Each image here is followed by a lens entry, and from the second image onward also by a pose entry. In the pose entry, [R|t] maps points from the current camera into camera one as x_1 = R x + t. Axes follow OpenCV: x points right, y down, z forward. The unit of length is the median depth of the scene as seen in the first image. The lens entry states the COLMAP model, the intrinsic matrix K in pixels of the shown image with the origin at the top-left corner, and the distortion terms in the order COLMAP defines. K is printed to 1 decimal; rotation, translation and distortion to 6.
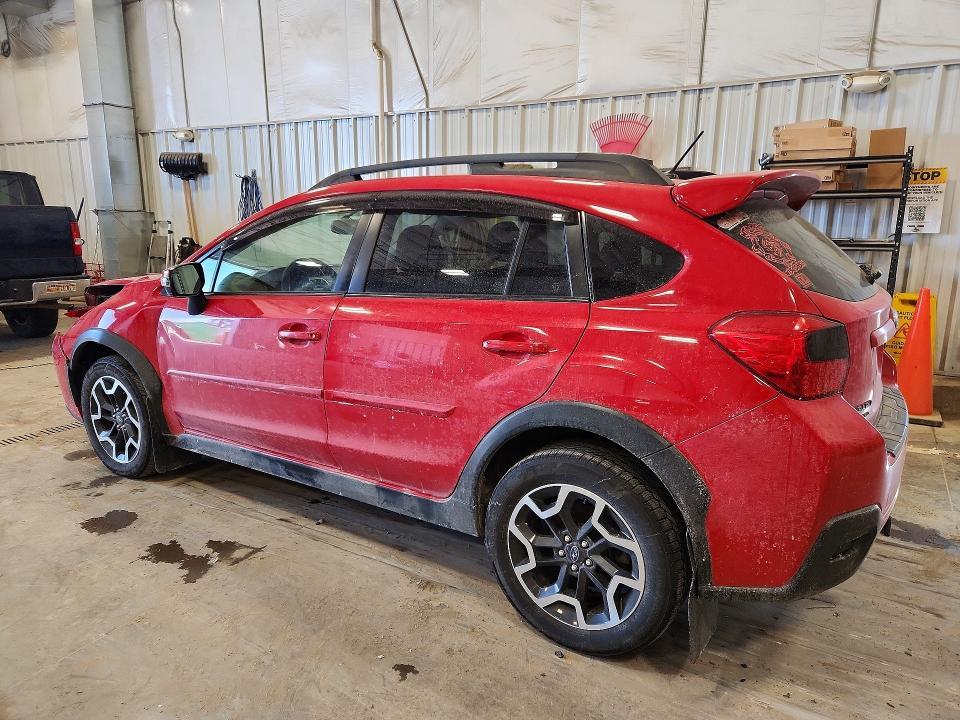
lens RADIAL K [[676.7, 0, 500.1], [0, 676.7, 360.0], [0, 0, 1]] dist [0.047470, -0.050792]
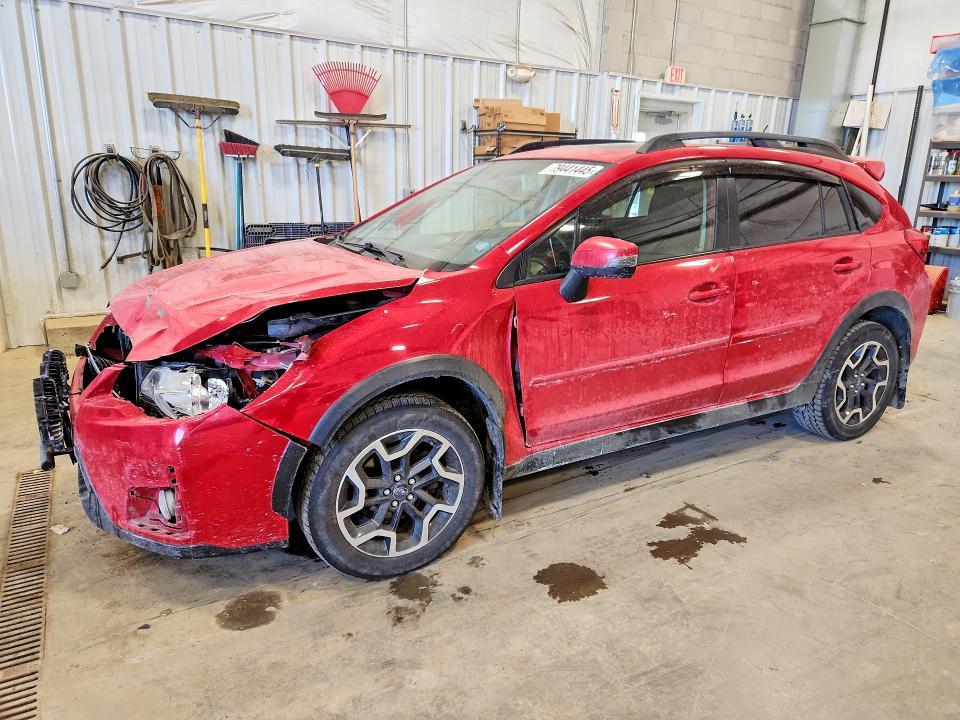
lens RADIAL K [[676.7, 0, 500.1], [0, 676.7, 360.0], [0, 0, 1]] dist [0.047470, -0.050792]
pose [[0.423035, -0.233220, 0.875586, -1.249553], [0.162147, 0.970196, 0.180080, -0.161906], [-0.891487, 0.065794, 0.448242, 0.726342]]
